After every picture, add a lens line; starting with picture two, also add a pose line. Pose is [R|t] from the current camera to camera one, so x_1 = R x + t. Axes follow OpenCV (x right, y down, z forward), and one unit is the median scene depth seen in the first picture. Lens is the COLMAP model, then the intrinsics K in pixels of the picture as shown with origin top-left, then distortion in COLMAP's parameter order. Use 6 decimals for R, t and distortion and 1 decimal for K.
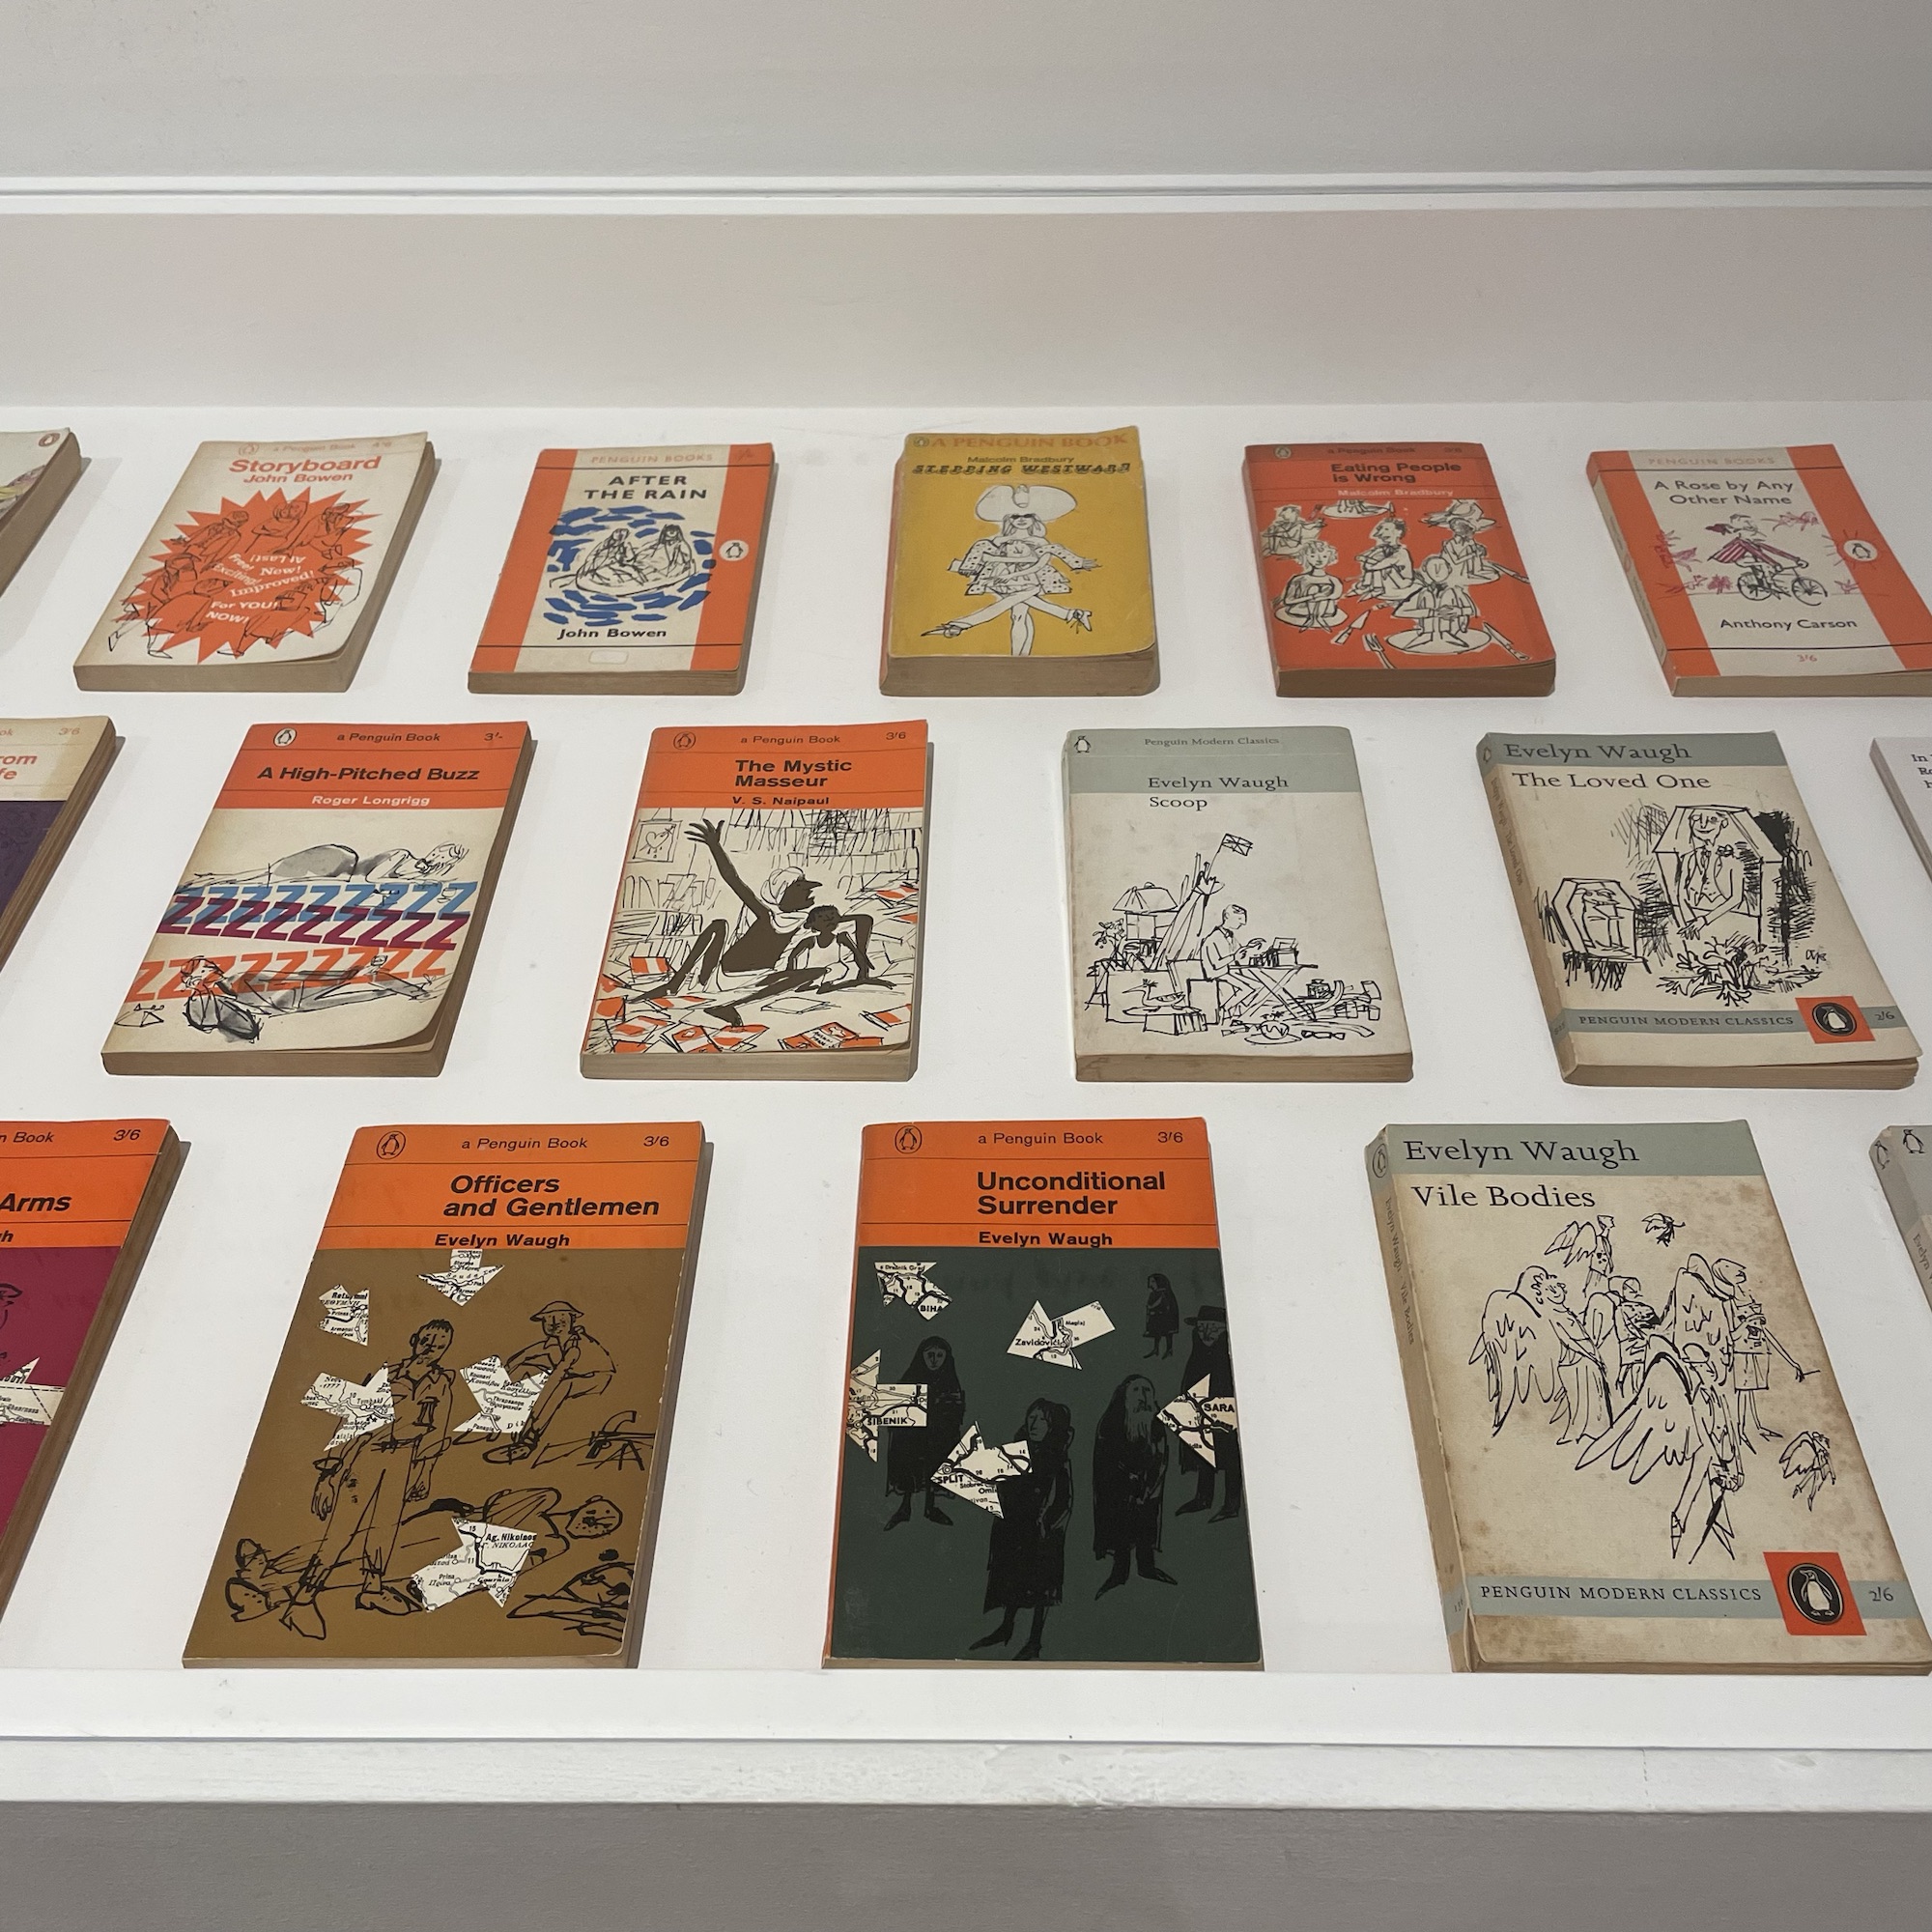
lens RADIAL K [[2131.2, 0, 966.0], [0, 2131.2, 966.0], [0, 0, 1]] dist [0.176577, -0.454889]
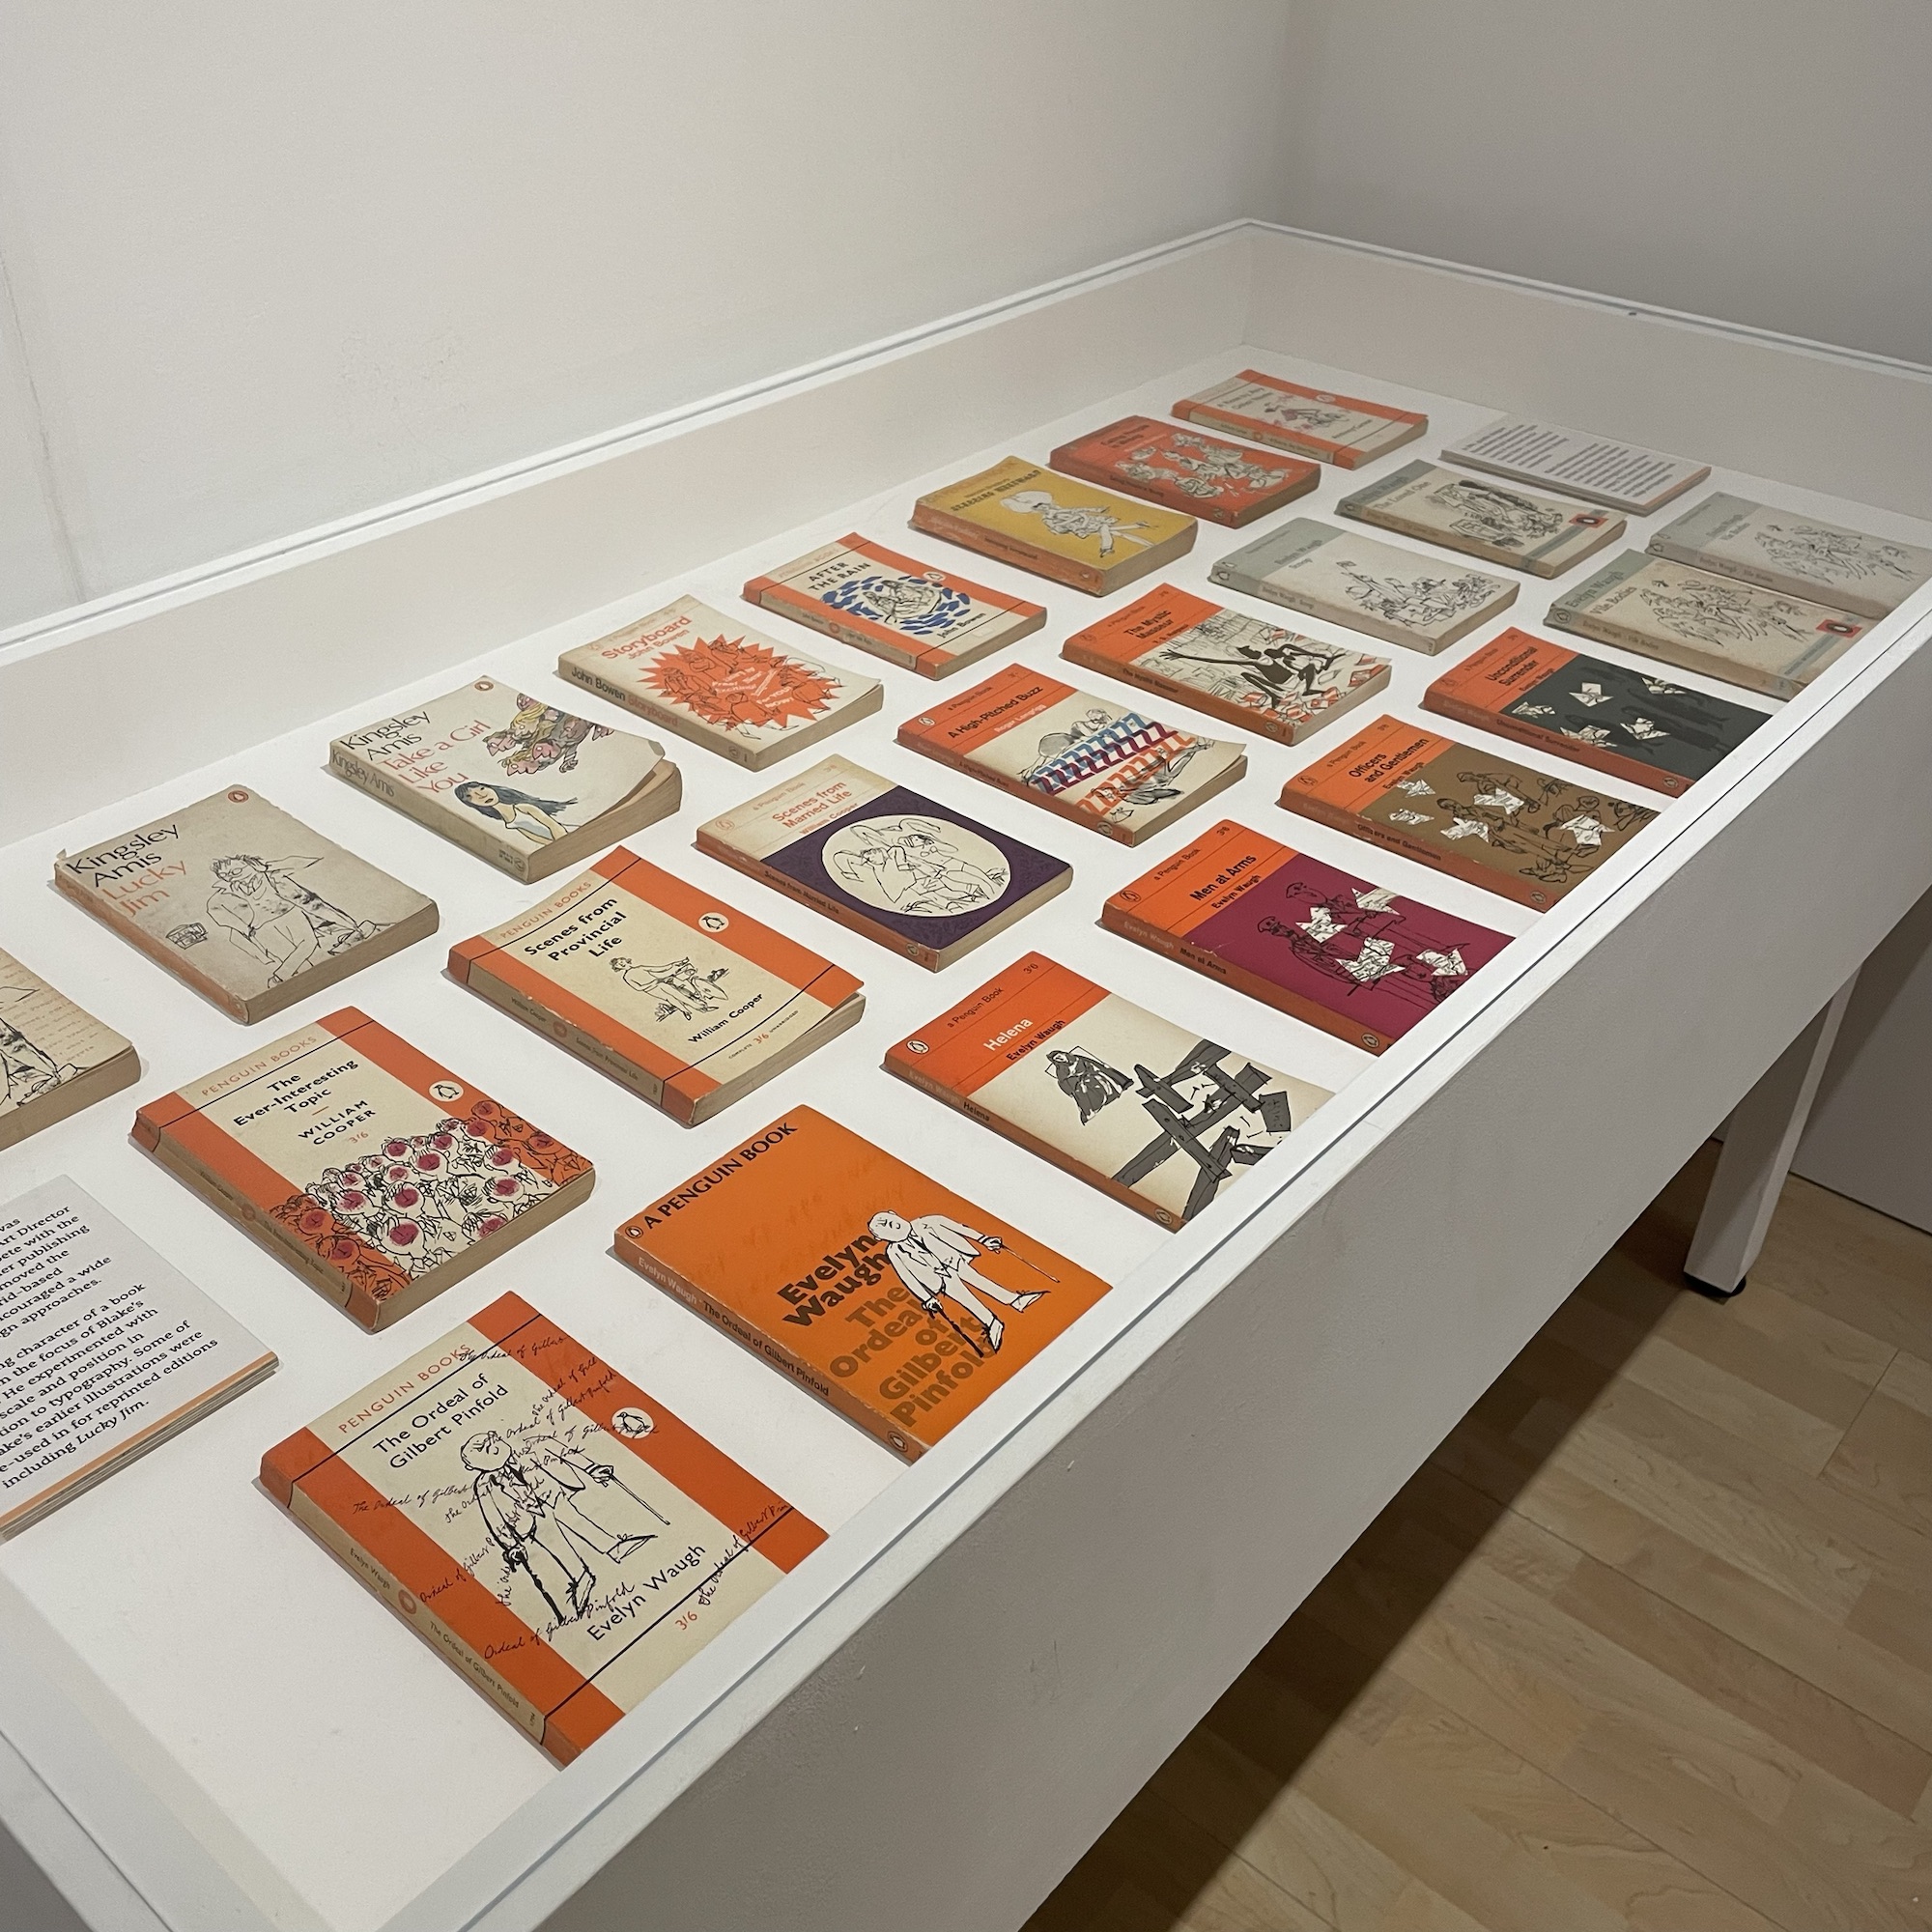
lens RADIAL K [[2131.2, 0, 966.0], [0, 2131.2, 966.0], [0, 0, 1]] dist [0.176577, -0.454889]
pose [[0.621107, -0.410849, 0.667404, -1.566735], [0.500662, 0.863167, 0.065428, -0.043343], [-0.602962, 0.293506, 0.741816, -0.139958]]
